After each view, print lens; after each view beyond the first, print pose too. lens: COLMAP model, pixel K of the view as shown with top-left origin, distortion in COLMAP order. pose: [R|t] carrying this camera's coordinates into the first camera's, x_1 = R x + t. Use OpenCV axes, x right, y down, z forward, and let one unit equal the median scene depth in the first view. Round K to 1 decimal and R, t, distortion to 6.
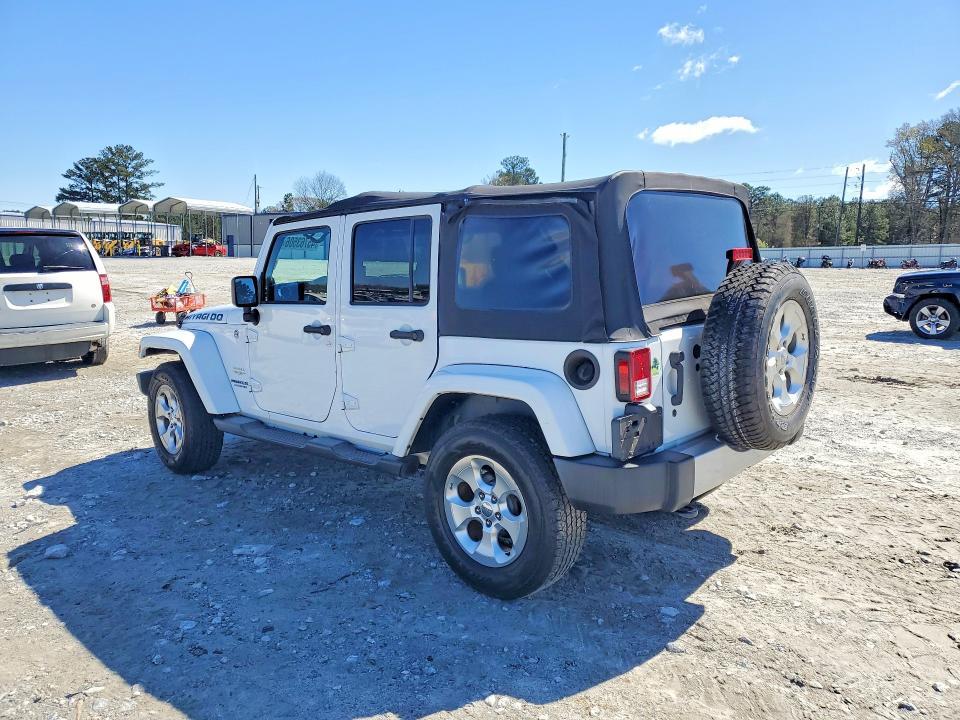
lens RADIAL K [[758.1, 0, 485.0], [0, 758.1, 360.2], [0, 0, 1]] dist [0.023400, -0.003318]
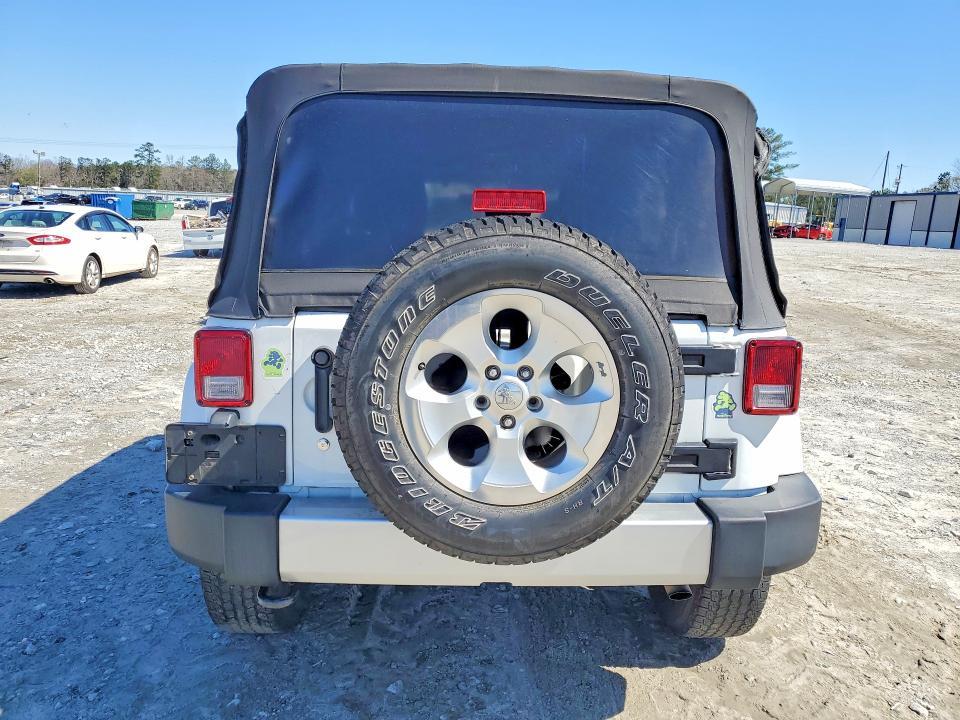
lens RADIAL K [[758.1, 0, 476.3], [0, 758.1, 353.0], [0, 0, 1]] dist [0.023400, -0.003318]
pose [[0.682757, 0.156173, -0.713759, 0.630191], [-0.148084, 0.986193, 0.074131, -0.058484], [0.715481, 0.055083, 0.696457, 0.522529]]
